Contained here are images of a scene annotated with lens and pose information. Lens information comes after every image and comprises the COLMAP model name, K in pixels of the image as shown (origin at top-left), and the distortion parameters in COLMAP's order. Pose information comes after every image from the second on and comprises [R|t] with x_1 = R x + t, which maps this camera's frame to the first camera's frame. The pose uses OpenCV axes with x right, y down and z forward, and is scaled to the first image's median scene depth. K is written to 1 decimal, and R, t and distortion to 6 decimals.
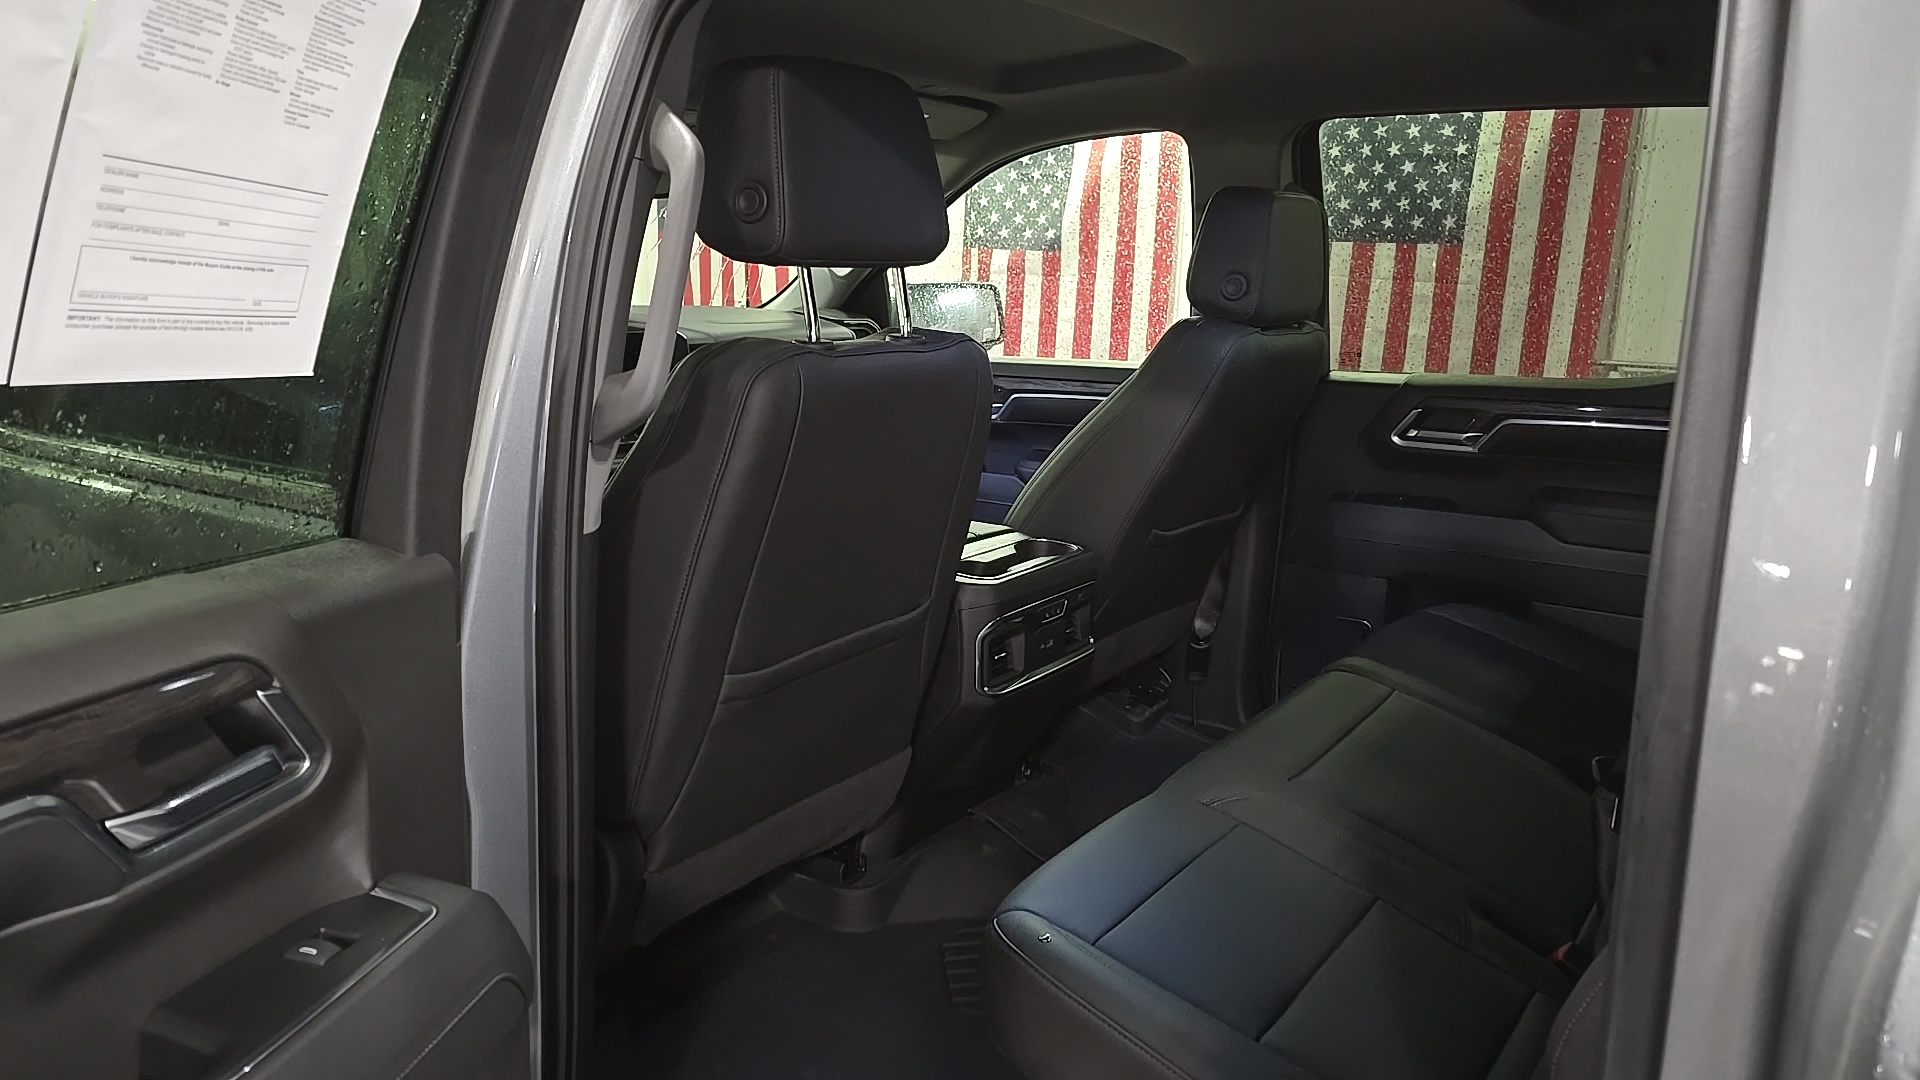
lens RADIAL K [[1297.1, 0, 960.0], [0, 1297.1, 540.0], [0, 0, 1]] dist [0.050180, -0.038864]
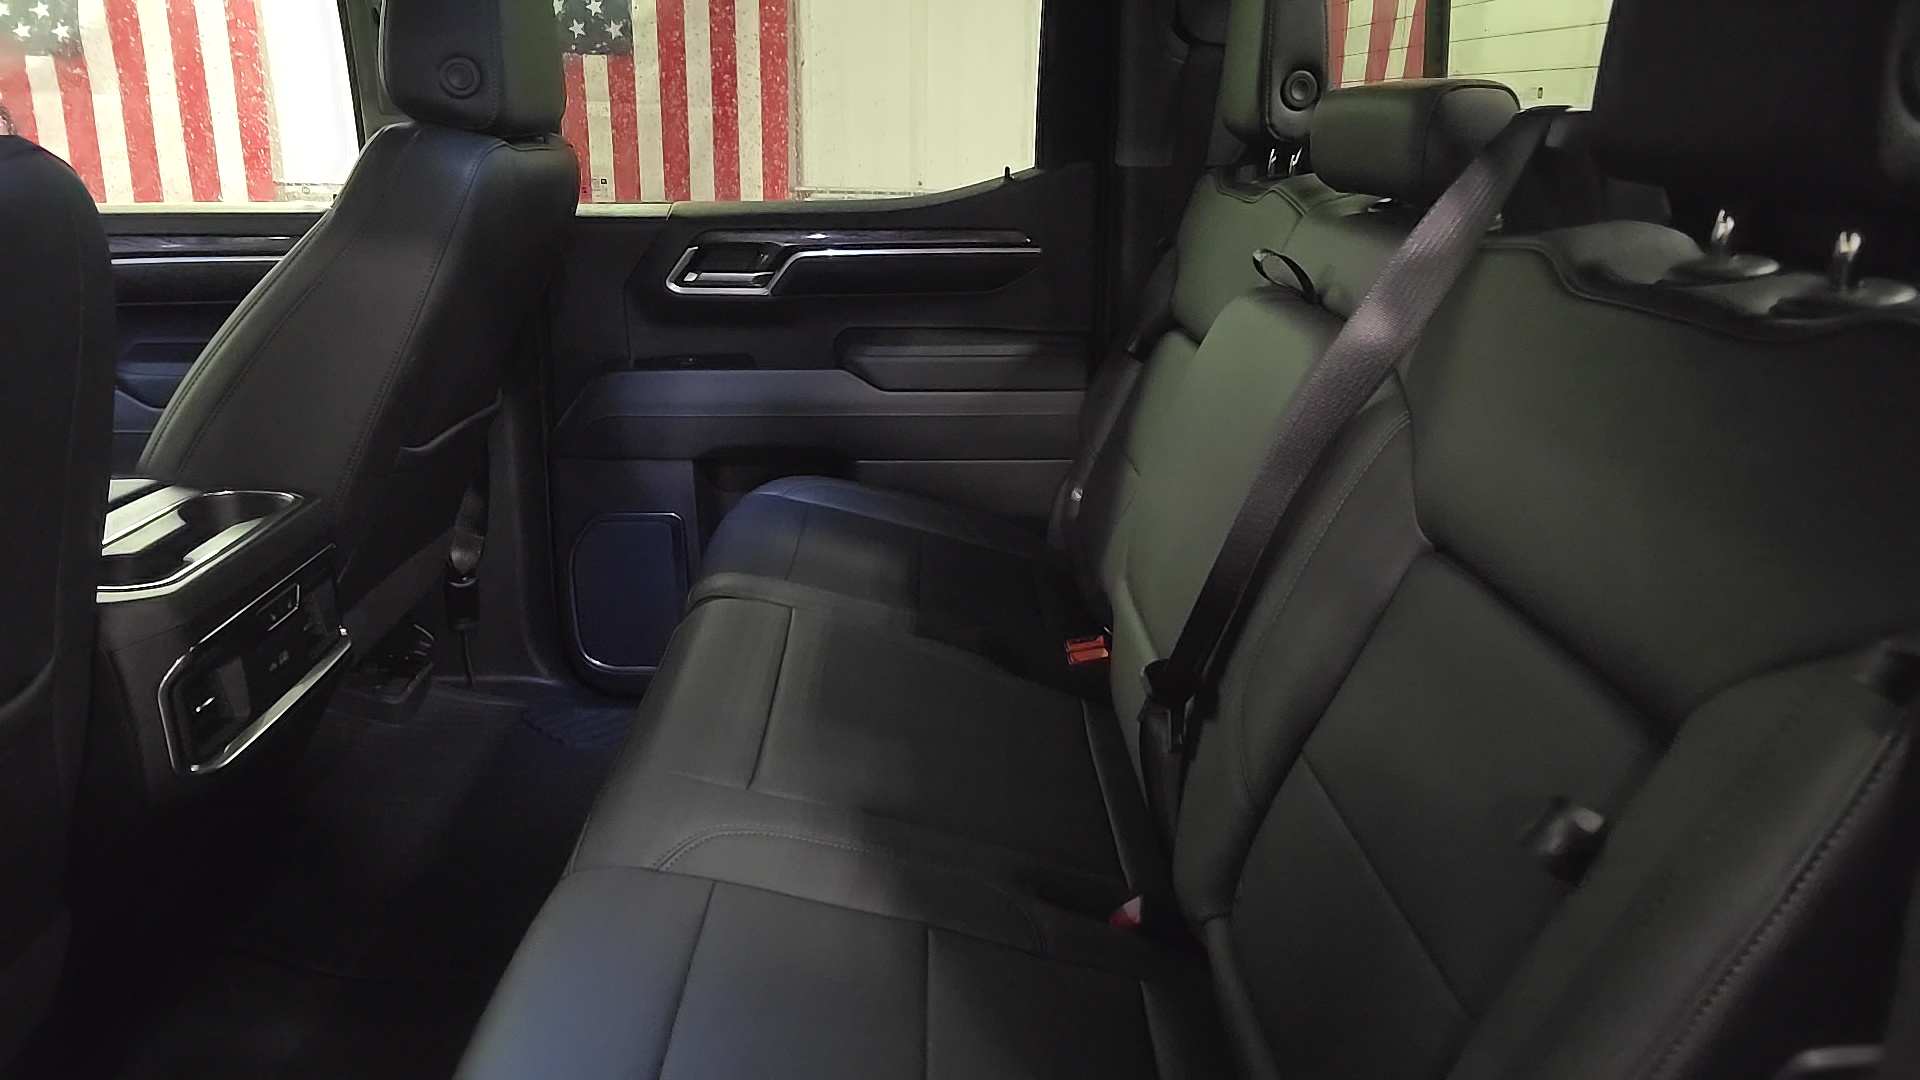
lens RADIAL K [[1297.1, 0, 960.0], [0, 1297.1, 540.0], [0, 0, 1]] dist [0.050180, -0.038864]
pose [[0.792485, -0.197876, 0.576900, -0.022097], [0.130886, 0.979045, 0.156015, -0.026997], [-0.595682, -0.048131, 0.801777, 0.247529]]
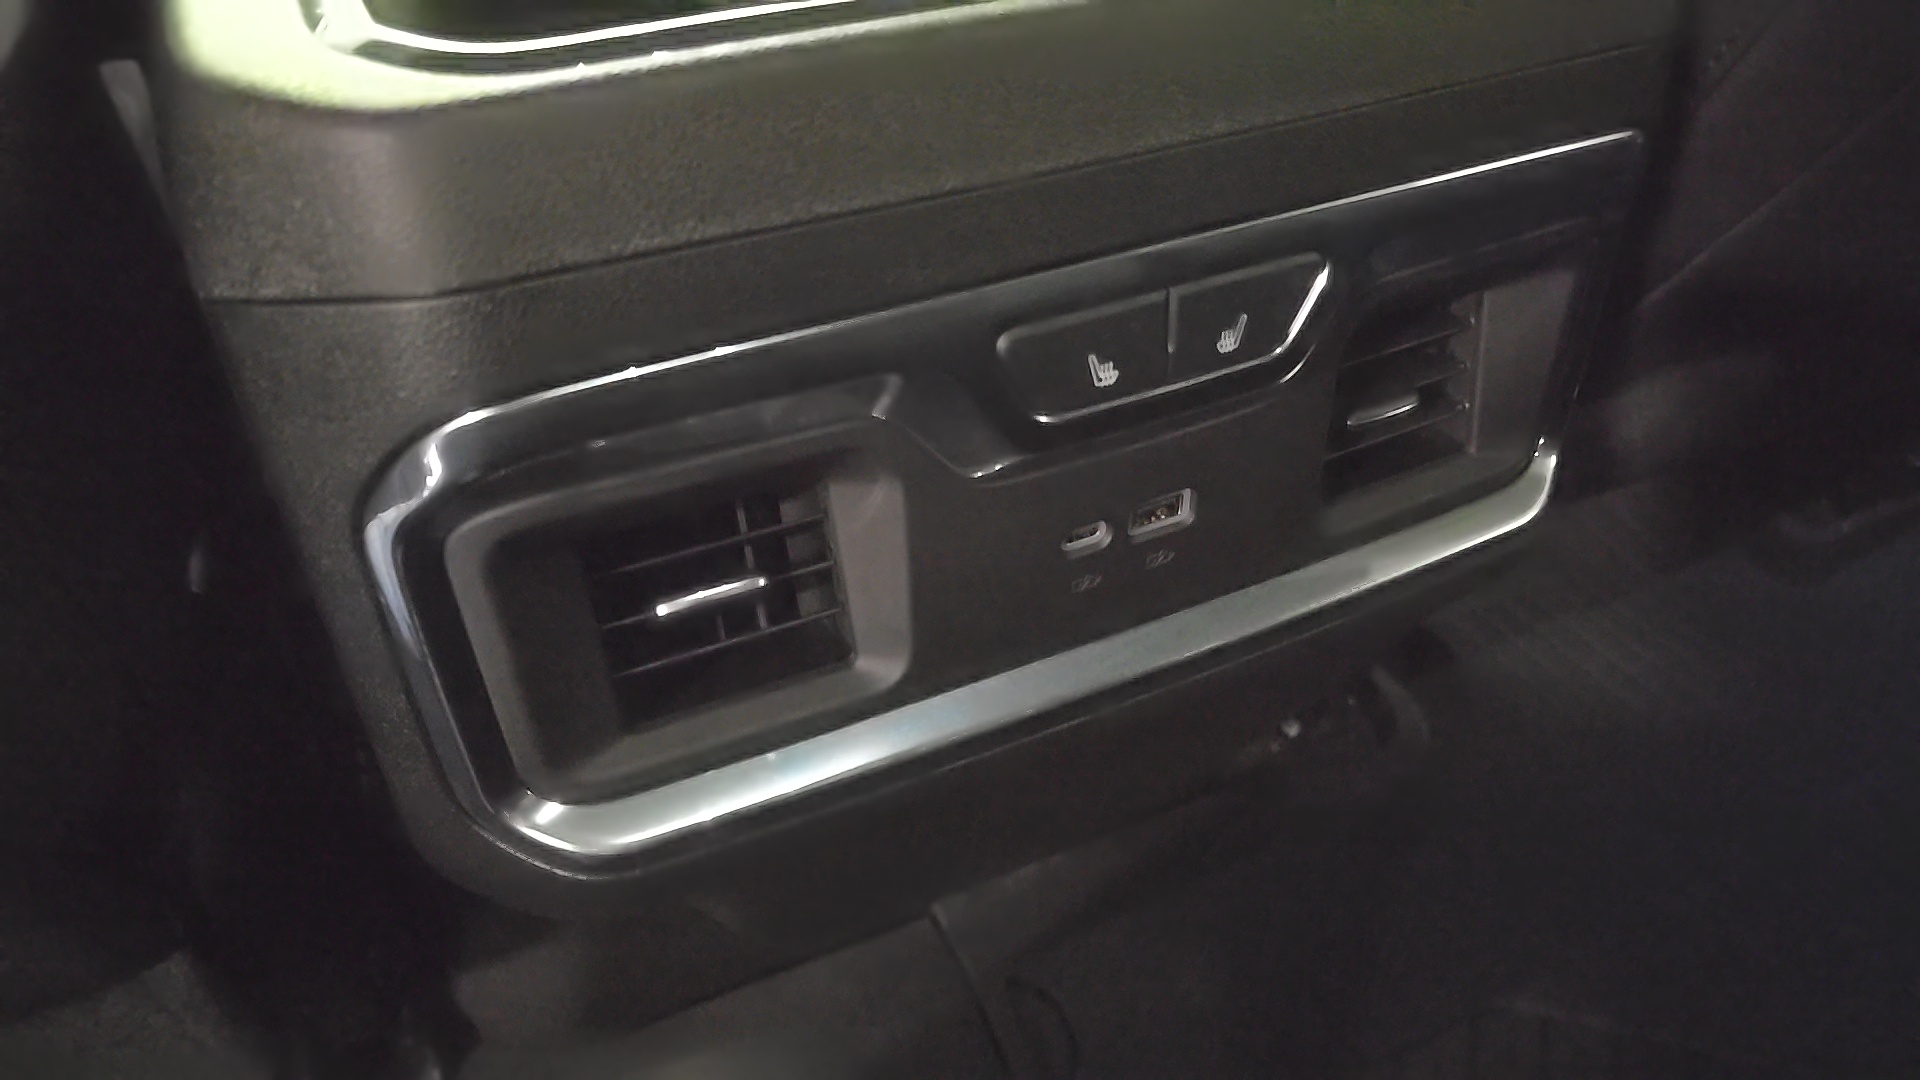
lens RADIAL K [[1297.1, 0, 960.0], [0, 1297.1, 540.0], [0, 0, 1]] dist [0.050180, -0.038864]
pose [[0.878529, 0.279051, -0.387709, 0.092496], [-0.076127, 0.883048, 0.463068, 0.009054], [0.471585, -0.377303, 0.797026, 0.721537]]
